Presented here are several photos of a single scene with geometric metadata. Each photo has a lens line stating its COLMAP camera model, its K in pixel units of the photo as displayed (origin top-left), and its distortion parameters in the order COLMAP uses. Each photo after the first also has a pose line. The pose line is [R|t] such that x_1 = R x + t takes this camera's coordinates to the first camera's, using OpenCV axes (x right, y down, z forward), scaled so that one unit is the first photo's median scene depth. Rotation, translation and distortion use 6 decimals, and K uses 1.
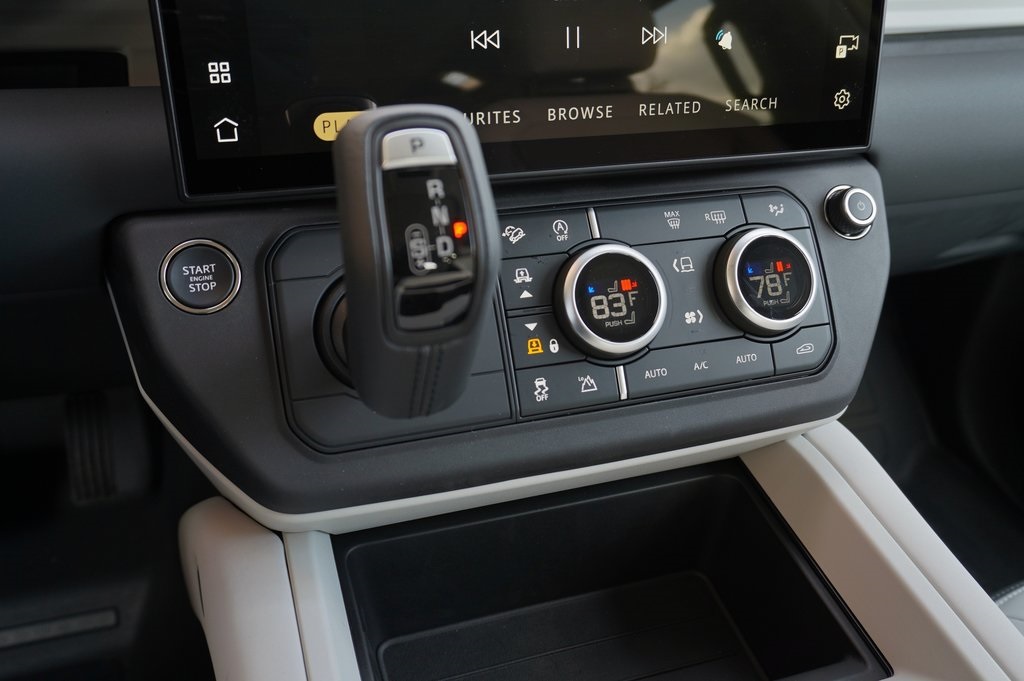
lens RADIAL K [[866.9, 0, 511.1], [0, 866.9, 346.0], [0, 0, 1]] dist [-0.011486, 0.003876]
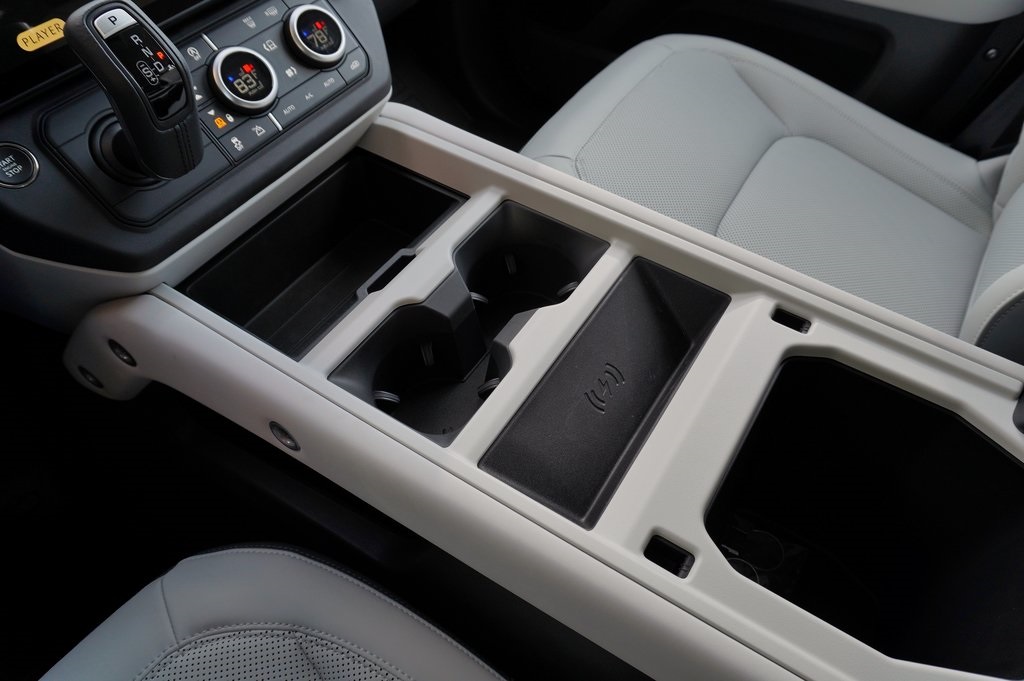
lens RADIAL K [[687.5, 0, 511.2], [0, 687.5, 344.6], [0, 0, 1]] dist [-0.045831, 0.041937]
pose [[0.782264, -0.537567, 0.314777, -0.183445], [0.430004, 0.831580, 0.351529, 0.140237], [-0.450732, -0.139633, 0.881671, -0.533227]]
